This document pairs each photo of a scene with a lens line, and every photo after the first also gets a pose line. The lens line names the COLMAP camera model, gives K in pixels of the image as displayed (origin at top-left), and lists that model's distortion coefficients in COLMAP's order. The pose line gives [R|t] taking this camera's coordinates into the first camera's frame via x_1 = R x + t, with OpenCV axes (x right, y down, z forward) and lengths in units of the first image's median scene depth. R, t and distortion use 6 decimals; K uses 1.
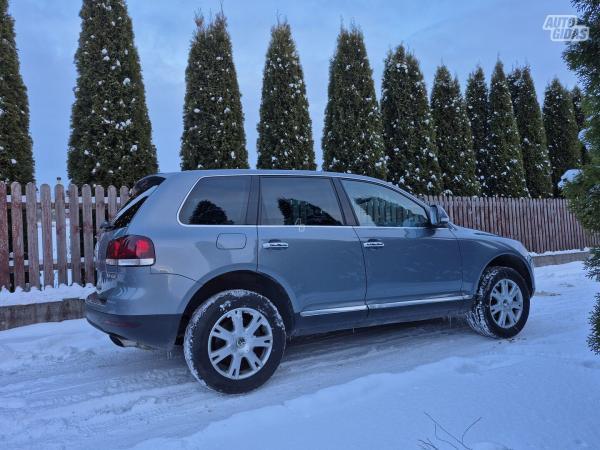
lens RADIAL K [[445.3, 0, 296.3], [0, 445.3, 222.6], [0, 0, 1]] dist [0.112315, -0.143237]
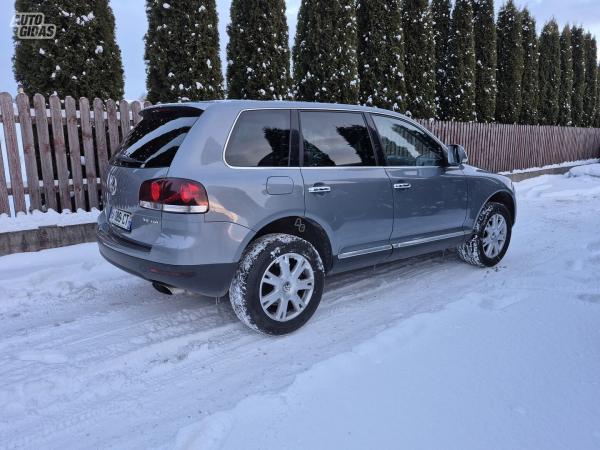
lens RADIAL K [[445.3, 0, 296.3], [0, 445.3, 222.6], [0, 0, 1]] dist [0.112315, -0.143237]
pose [[0.981287, 0.006514, 0.192440, -0.176812], [-0.047649, 0.976558, 0.209914, -0.049089], [-0.186562, -0.215156, 0.958594, 0.044685]]
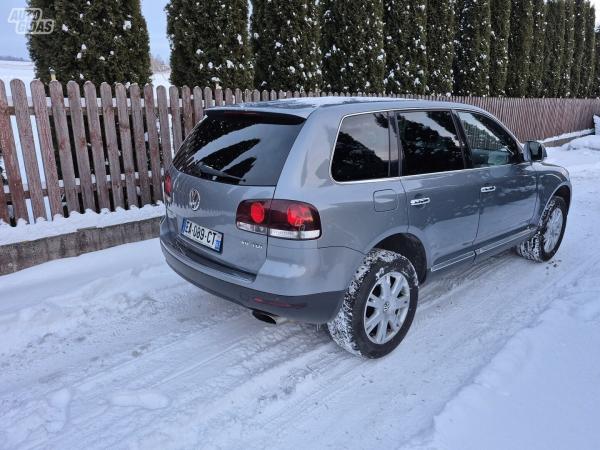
lens RADIAL K [[443.6, 0, 300.0], [0, 443.6, 225.0], [0, 0, 1]] dist [0.087789, -0.099268]
pose [[0.966072, -0.023326, 0.257219, -0.316472], [-0.054868, 0.954645, 0.292648, -0.092531], [-0.252379, -0.296832, 0.920975, 0.148036]]
